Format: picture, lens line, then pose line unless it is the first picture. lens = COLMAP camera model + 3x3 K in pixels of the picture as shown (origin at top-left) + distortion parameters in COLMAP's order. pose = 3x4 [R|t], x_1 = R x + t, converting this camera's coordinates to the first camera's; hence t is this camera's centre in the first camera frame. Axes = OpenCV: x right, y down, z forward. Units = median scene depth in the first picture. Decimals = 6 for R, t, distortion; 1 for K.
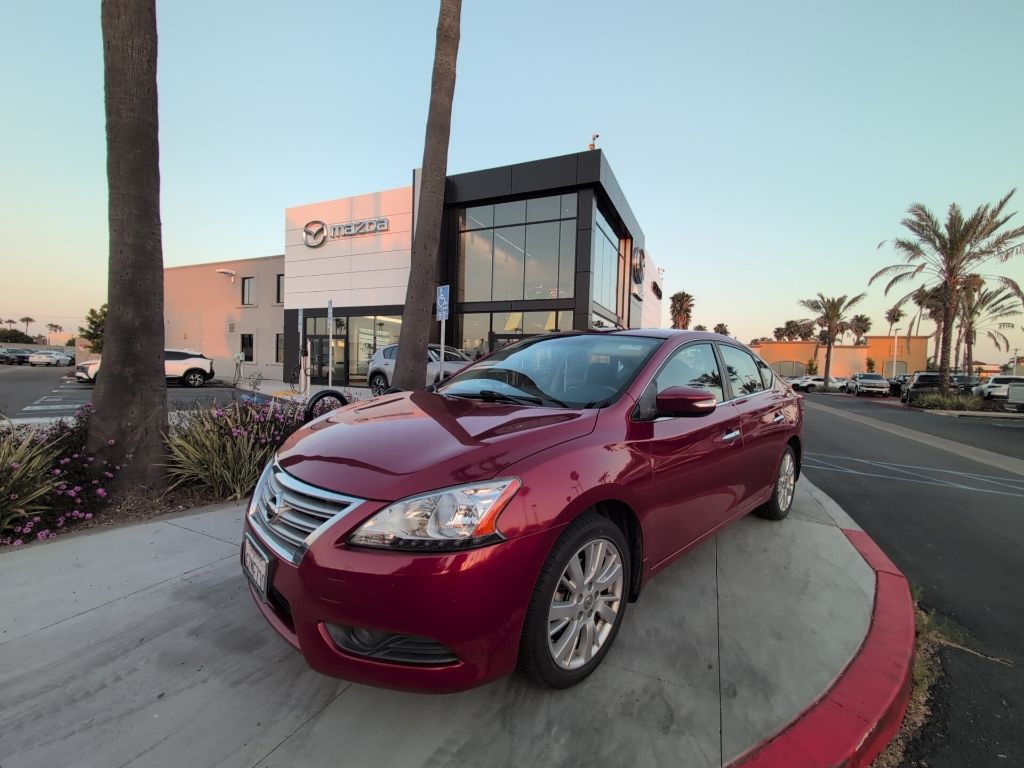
lens RADIAL K [[432.5, 0, 515.0], [0, 432.5, 381.2], [0, 0, 1]] dist [-0.002229, 0.000751]
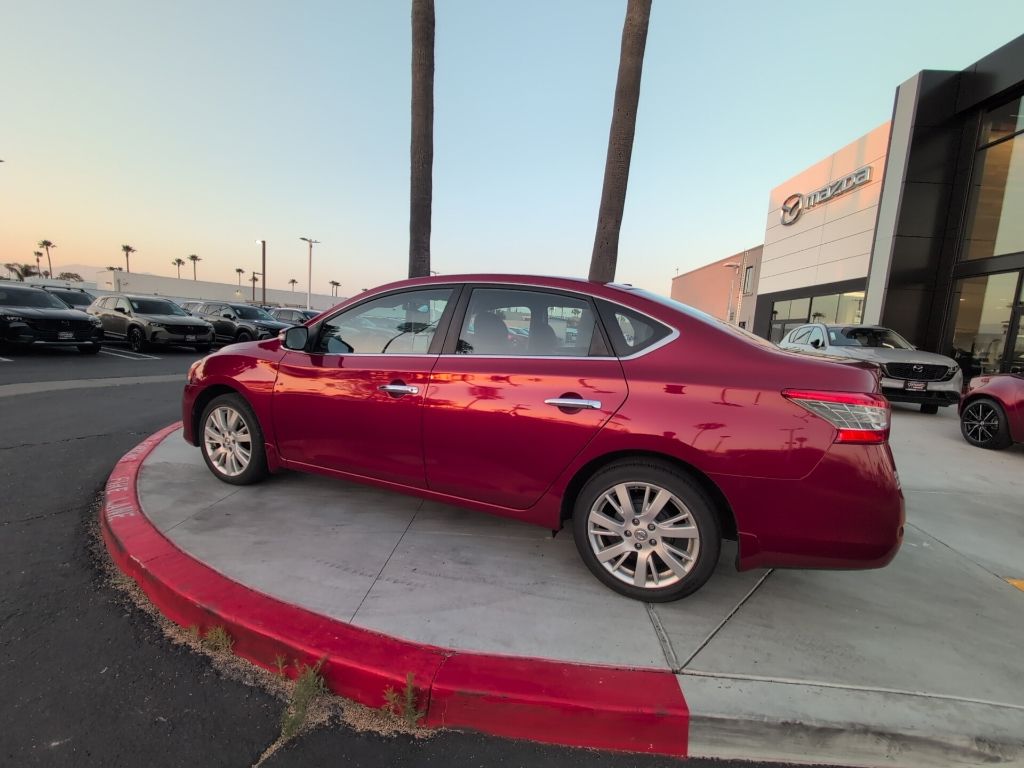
lens RADIAL K [[432.5, 0, 516.5], [0, 432.5, 380.6], [0, 0, 1]] dist [-0.002229, 0.000751]
pose [[0.389183, 0.097477, -0.915988, 0.251334], [-0.081005, 0.994155, 0.071378, 0.004446], [0.917592, 0.046420, 0.394804, 0.154783]]
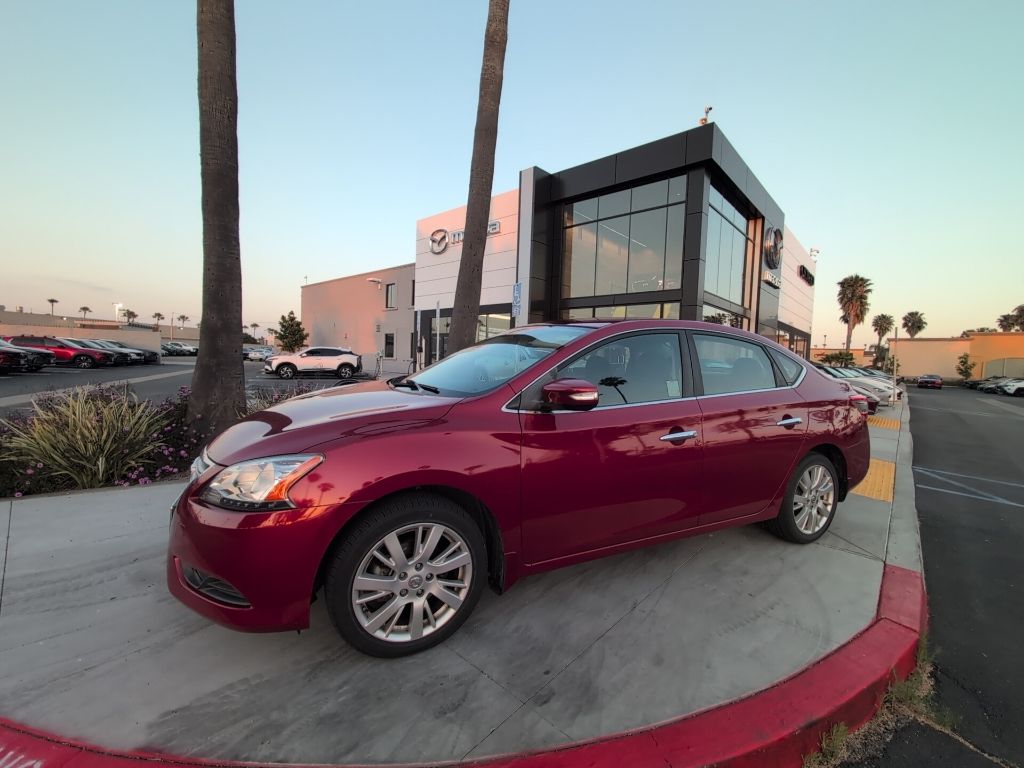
lens RADIAL K [[432.5, 0, 515.2], [0, 432.5, 380.3], [0, 0, 1]] dist [-0.002229, 0.000751]
pose [[0.953699, 0.016664, -0.300300, 0.078954], [-0.014939, 0.999856, 0.008040, 0.001689], [0.300391, -0.003181, 0.953811, 0.009304]]
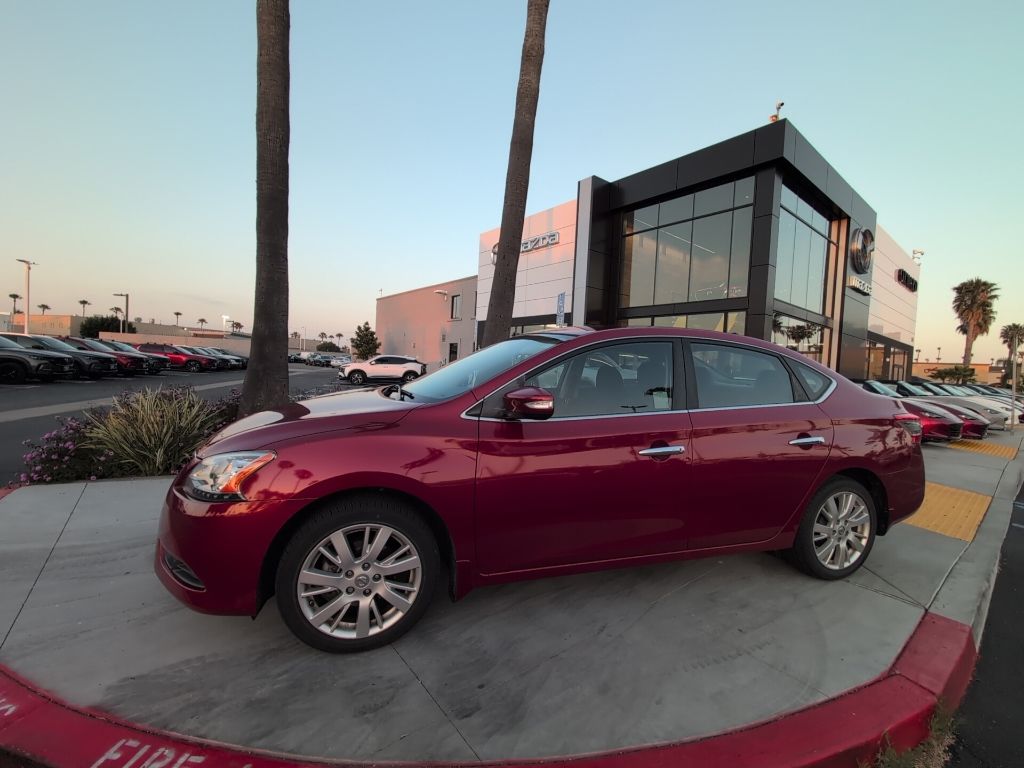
lens RADIAL K [[432.5, 0, 515.7], [0, 432.5, 381.0], [0, 0, 1]] dist [-0.002229, 0.000751]
pose [[0.895890, 0.026966, -0.443457, 0.108980], [-0.035134, 0.999330, -0.010212, 0.001774], [0.442885, 0.024730, 0.896237, 0.022466]]
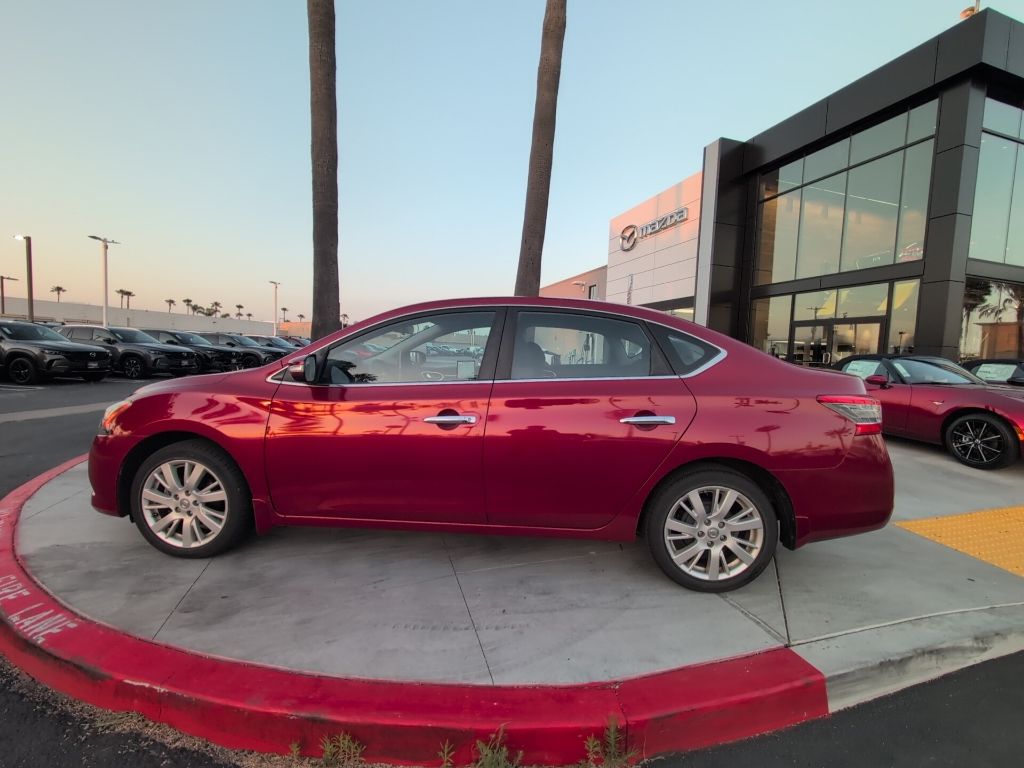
lens RADIAL K [[432.5, 0, 515.6], [0, 432.5, 379.7], [0, 0, 1]] dist [-0.002229, 0.000751]
pose [[0.673149, 0.041179, -0.738359, 0.212061], [-0.040500, 0.999003, 0.018792, 0.005132], [0.738397, 0.017254, 0.674146, 0.094766]]
